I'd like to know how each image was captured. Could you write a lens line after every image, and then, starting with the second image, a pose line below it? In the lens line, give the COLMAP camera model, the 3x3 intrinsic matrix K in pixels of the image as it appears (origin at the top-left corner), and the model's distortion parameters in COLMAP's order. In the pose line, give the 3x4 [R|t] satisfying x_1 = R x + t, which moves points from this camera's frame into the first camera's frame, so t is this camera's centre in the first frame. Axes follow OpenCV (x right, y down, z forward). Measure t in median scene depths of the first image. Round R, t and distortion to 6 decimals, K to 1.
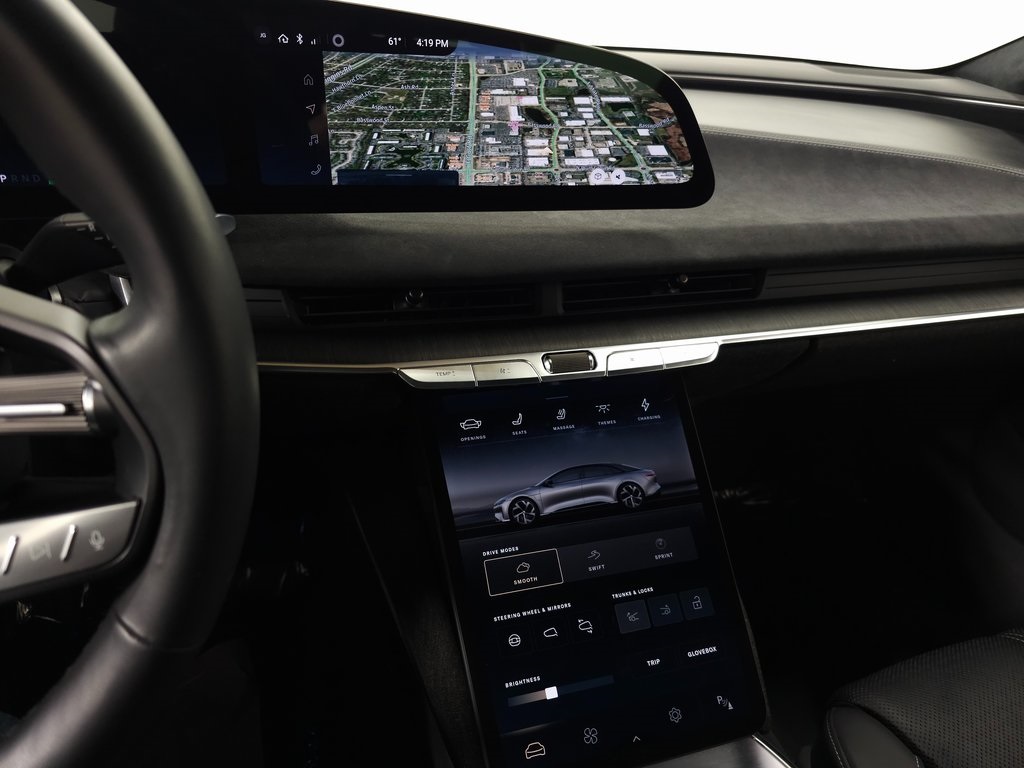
lens RADIAL K [[675.3, 0, 512.0], [0, 675.3, 384.0], [0, 0, 1]] dist [0.047306, -0.103160]
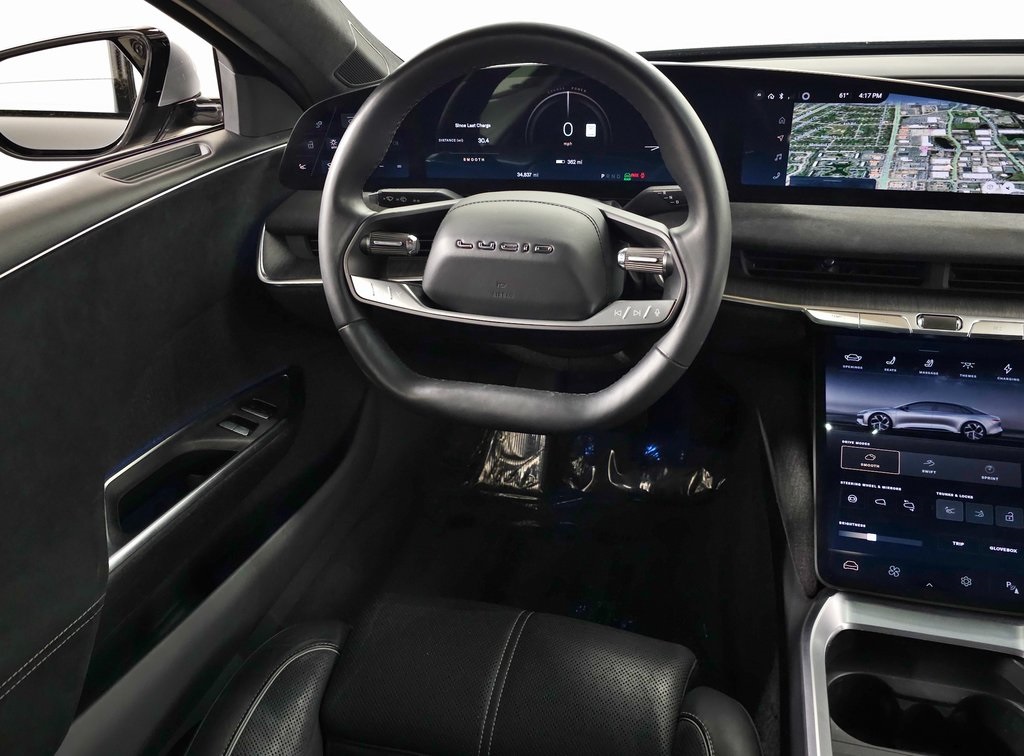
lens RADIAL K [[813.4, 0, 512.0], [0, 813.4, 378.0], [0, 0, 1]] dist [0.039975, -0.056559]
pose [[0.839390, 0.167713, -0.517007, 0.243633], [-0.175297, 0.983909, 0.034567, 0.177505], [0.514485, 0.061615, 0.855283, -0.865159]]
